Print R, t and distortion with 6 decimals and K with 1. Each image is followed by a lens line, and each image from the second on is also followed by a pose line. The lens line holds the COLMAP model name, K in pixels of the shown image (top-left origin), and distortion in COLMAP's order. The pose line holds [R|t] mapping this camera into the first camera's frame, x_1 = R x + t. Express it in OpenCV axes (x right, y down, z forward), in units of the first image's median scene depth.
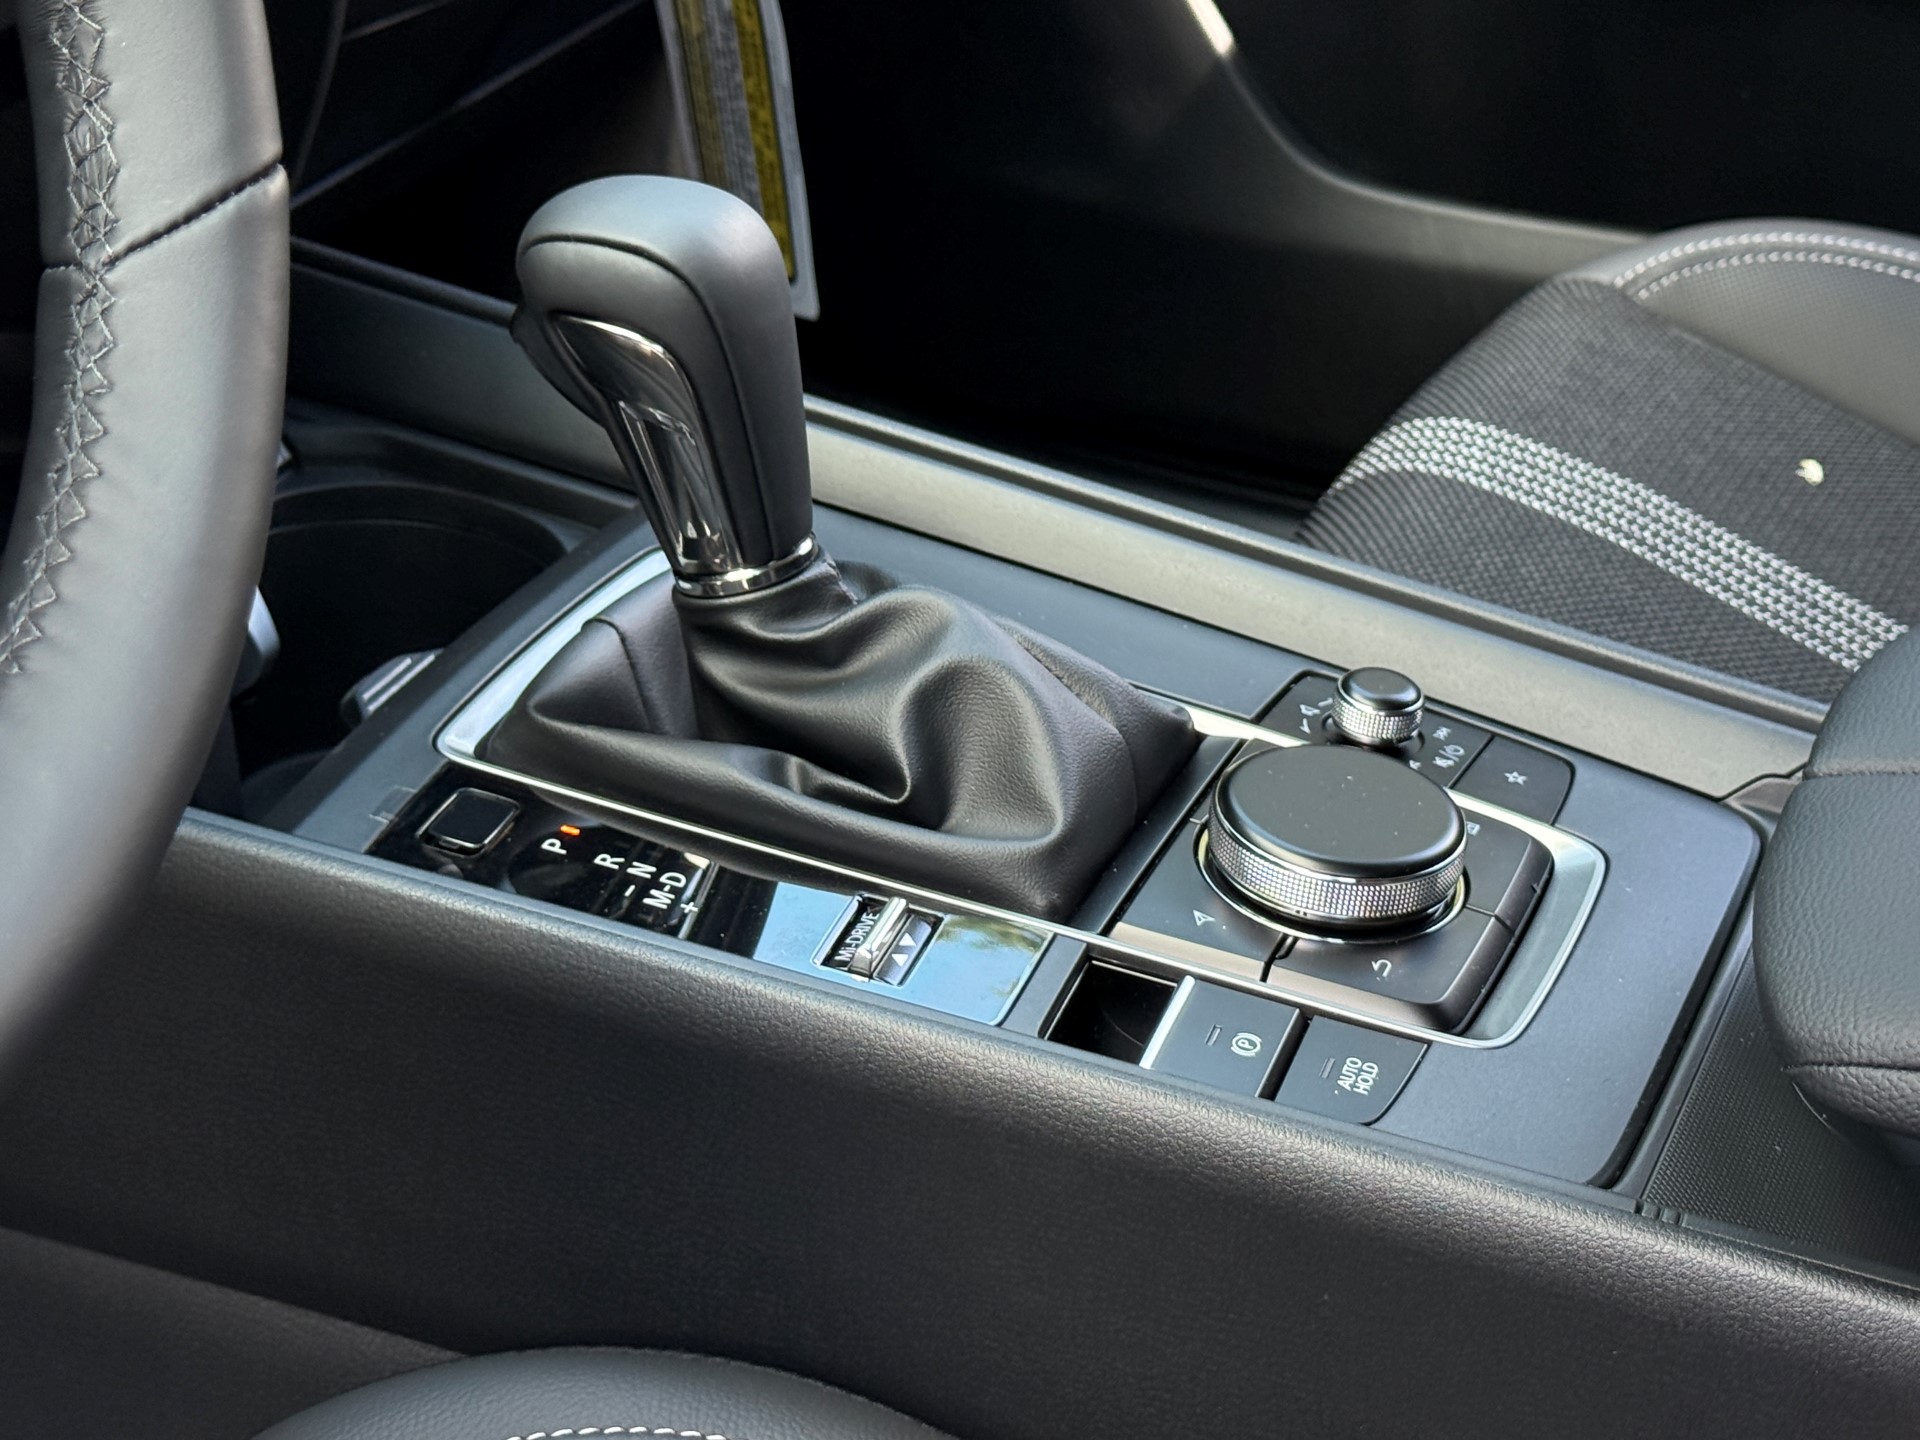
lens RADIAL K [[3643.3, 0, 957.8], [0, 3643.3, 724.9], [0, 0, 1]] dist [0.156428, 0.000000]
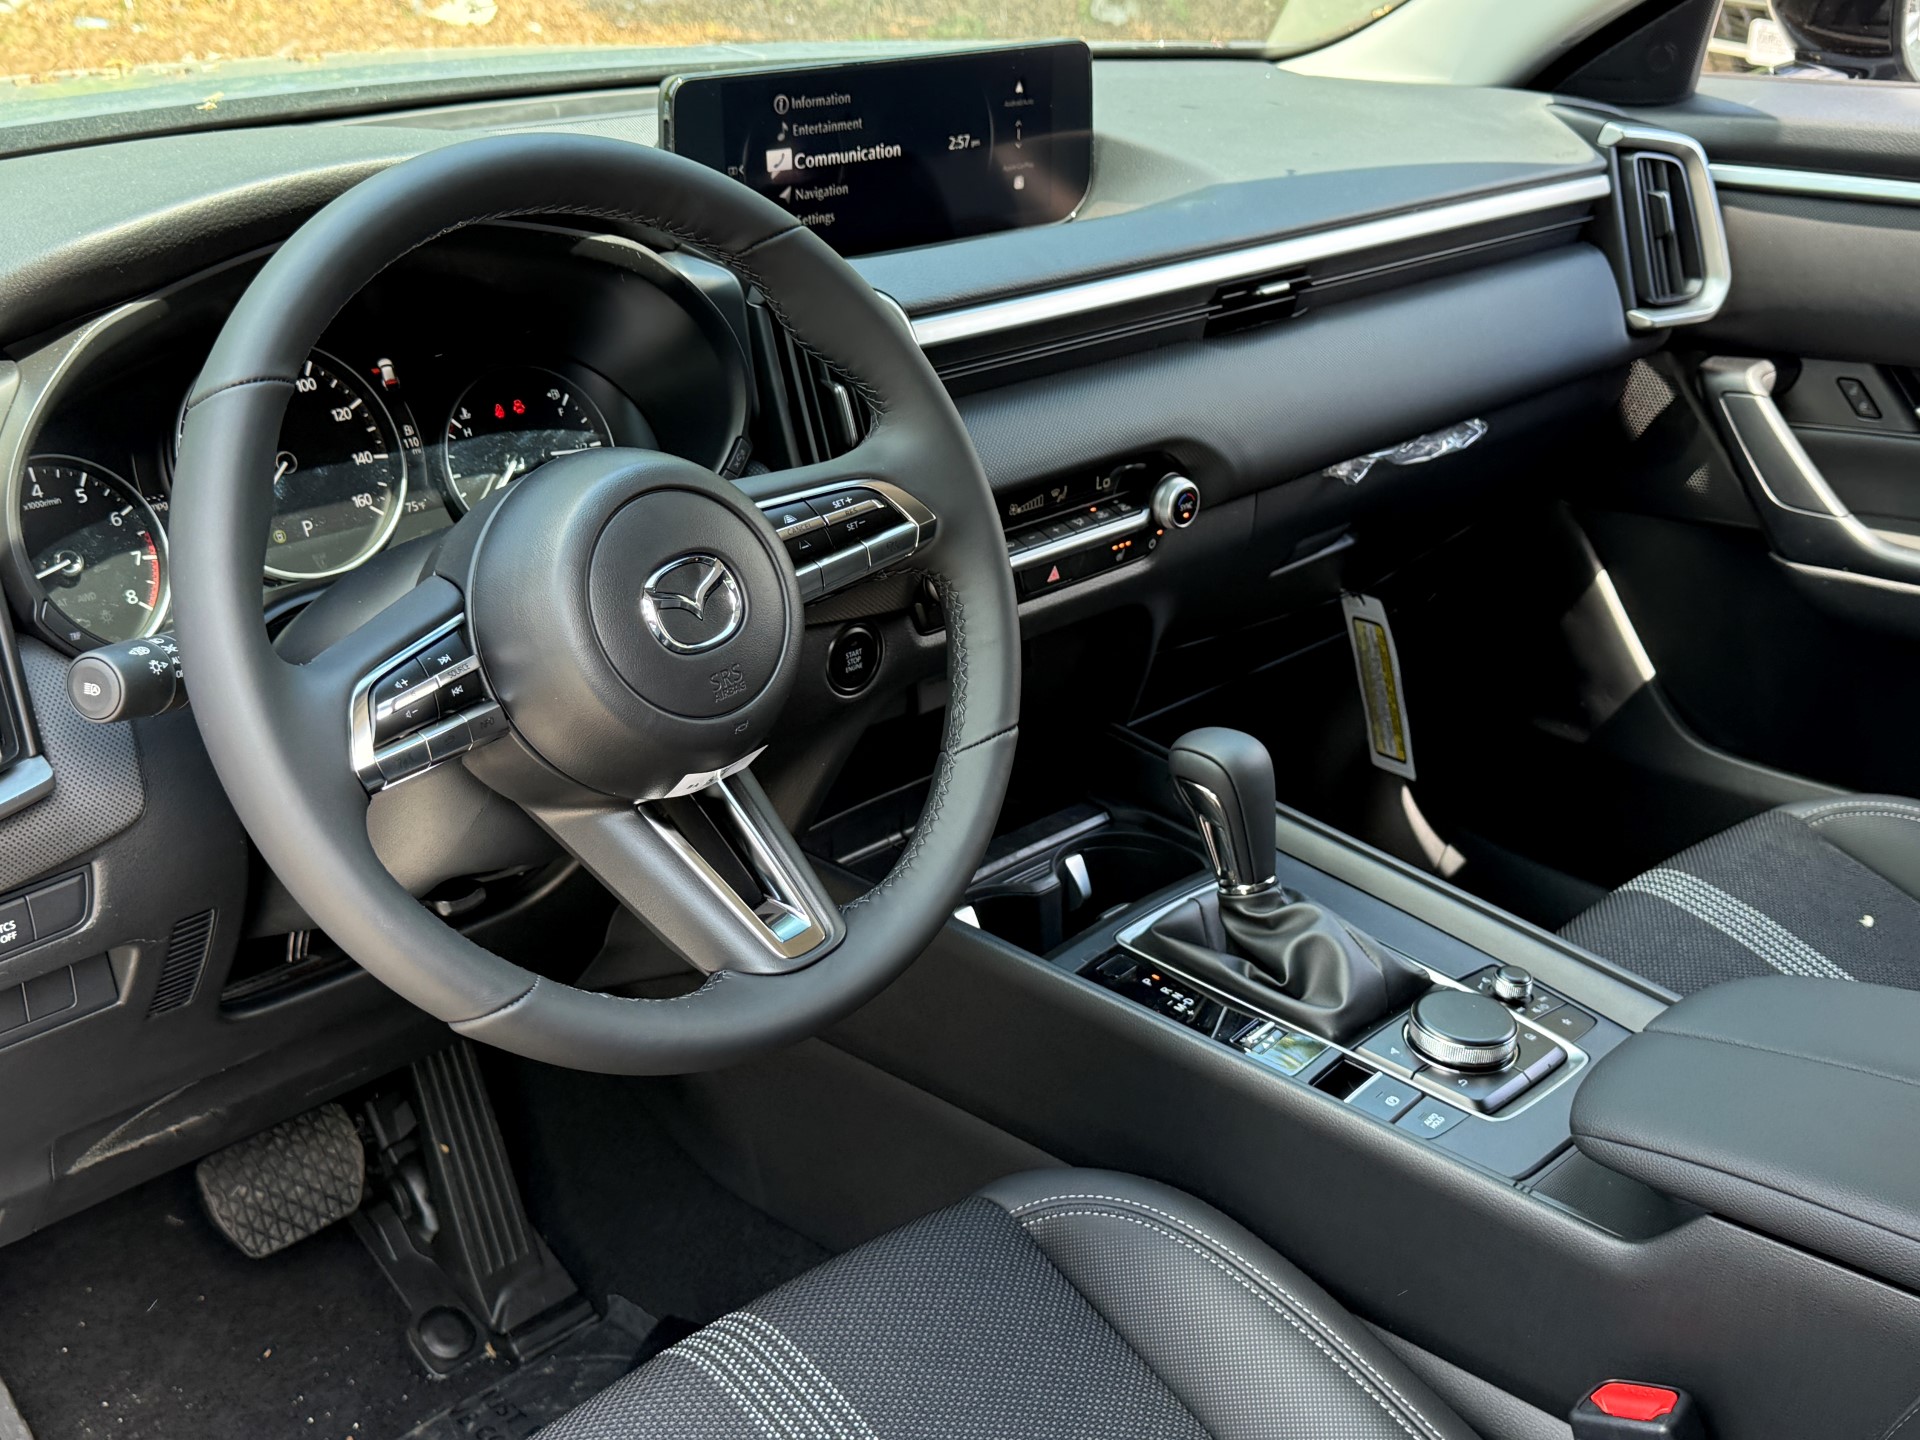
lens RADIAL K [[2159.8, 0, 961.8], [0, 2159.8, 715.9], [0, 0, 1]] dist [0.155281, 0.000000]
pose [[0.932407, 0.105023, -0.345814, 0.270956], [-0.145952, 0.984772, -0.094454, 0.011574], [0.330629, 0.138542, 0.933537, -0.482213]]
